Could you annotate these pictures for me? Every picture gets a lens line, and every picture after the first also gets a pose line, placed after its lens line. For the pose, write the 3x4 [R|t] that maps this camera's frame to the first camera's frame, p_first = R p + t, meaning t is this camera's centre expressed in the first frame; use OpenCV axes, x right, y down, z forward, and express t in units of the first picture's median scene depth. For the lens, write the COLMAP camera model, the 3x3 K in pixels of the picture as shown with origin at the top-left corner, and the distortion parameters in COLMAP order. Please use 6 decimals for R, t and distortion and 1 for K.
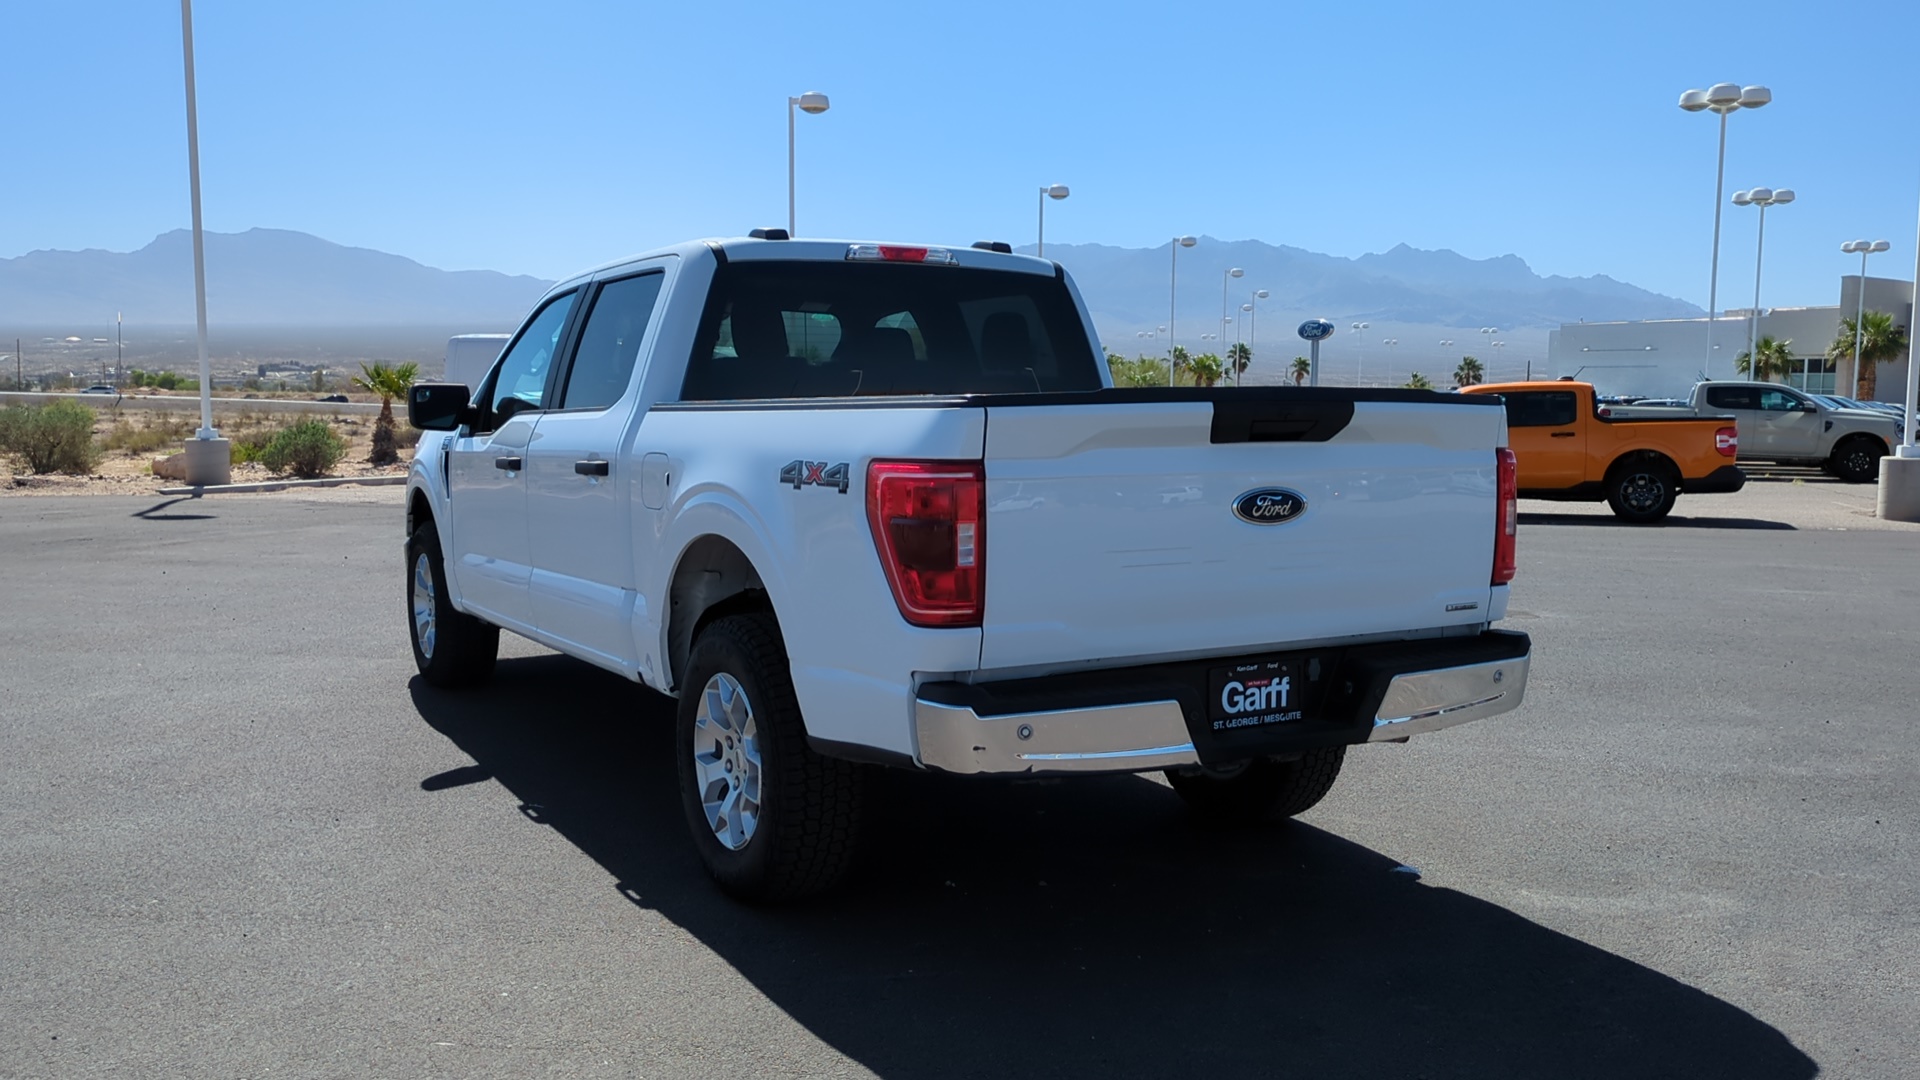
lens RADIAL K [[1657.1, 0, 972.4], [0, 1657.1, 535.9], [0, 0, 1]] dist [0.074550, -0.101614]
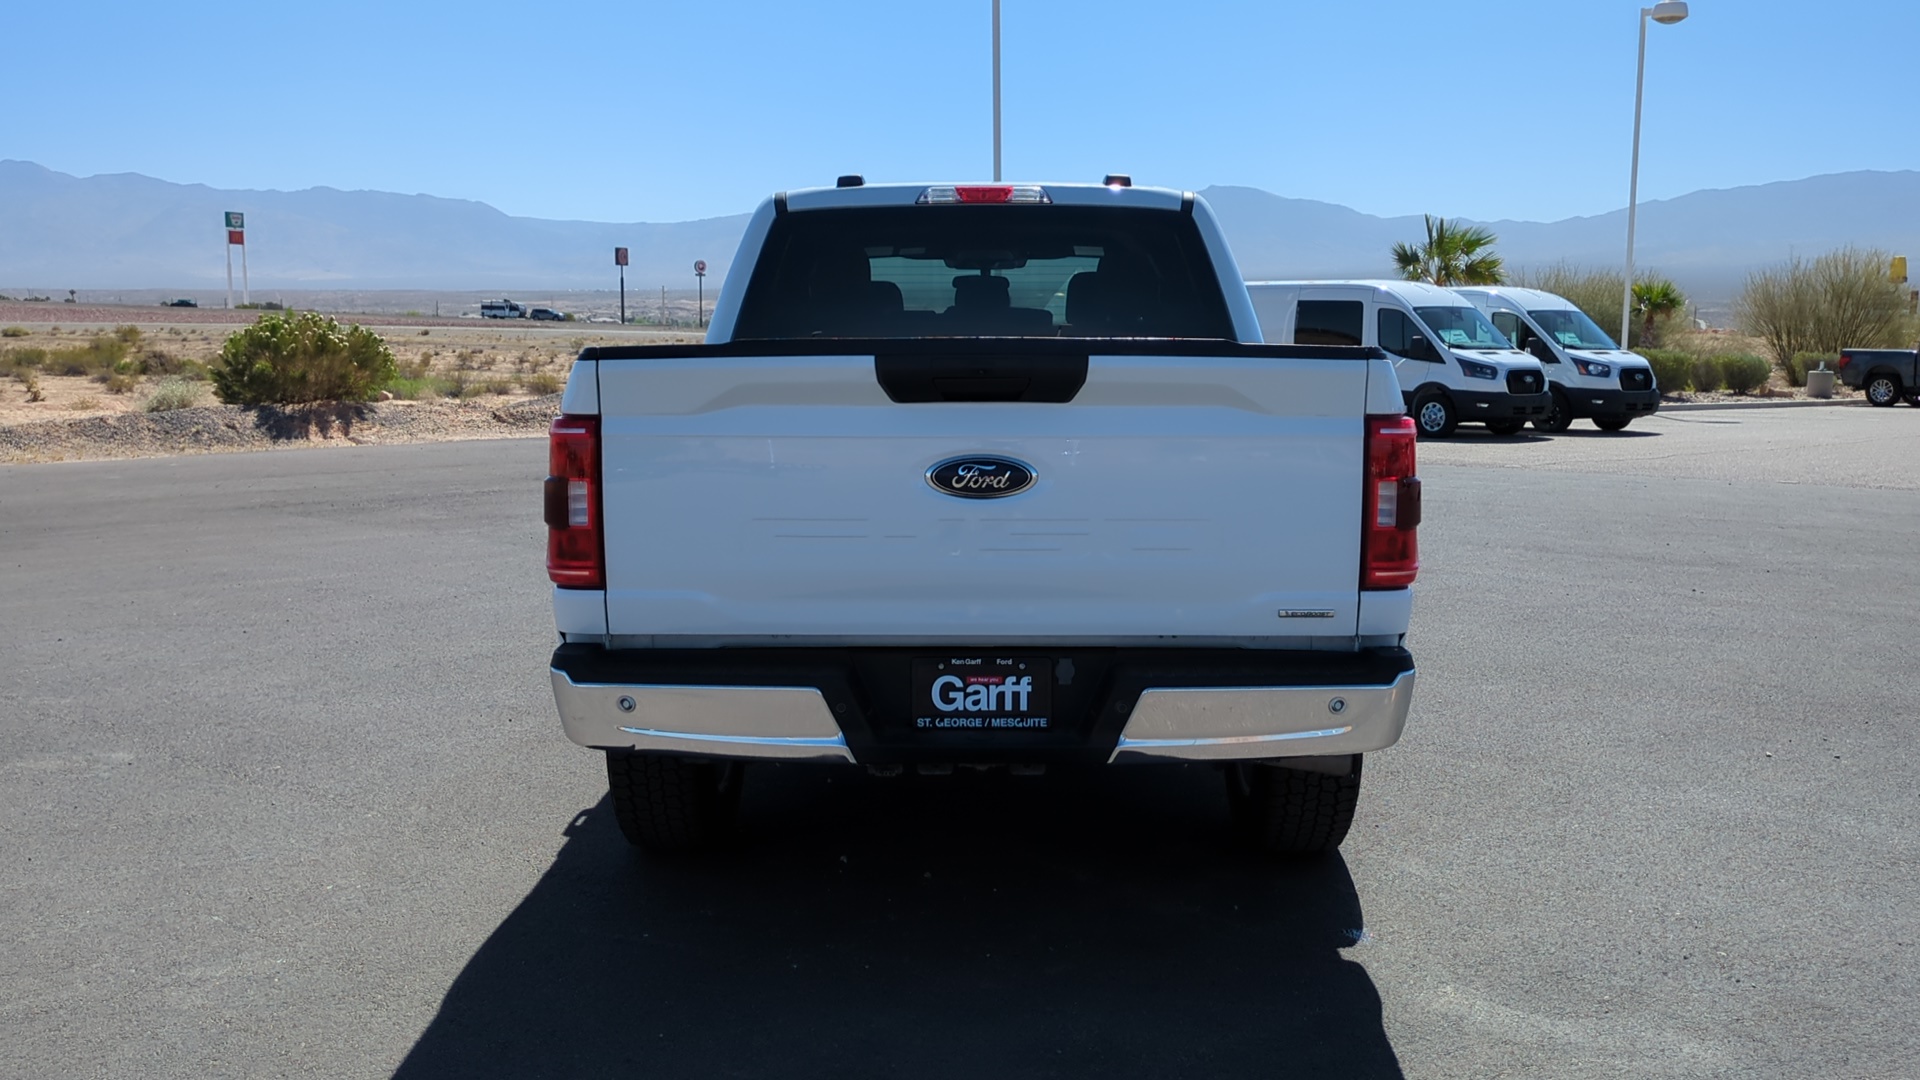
lens RADIAL K [[1657.1, 0, 972.4], [0, 1657.1, 535.9], [0, 0, 1]] dist [0.074550, -0.101614]
pose [[0.852667, 0.058325, -0.519189, 0.611117], [-0.041350, 0.998166, 0.044222, -0.024688], [0.520816, -0.016238, 0.853515, 0.258028]]
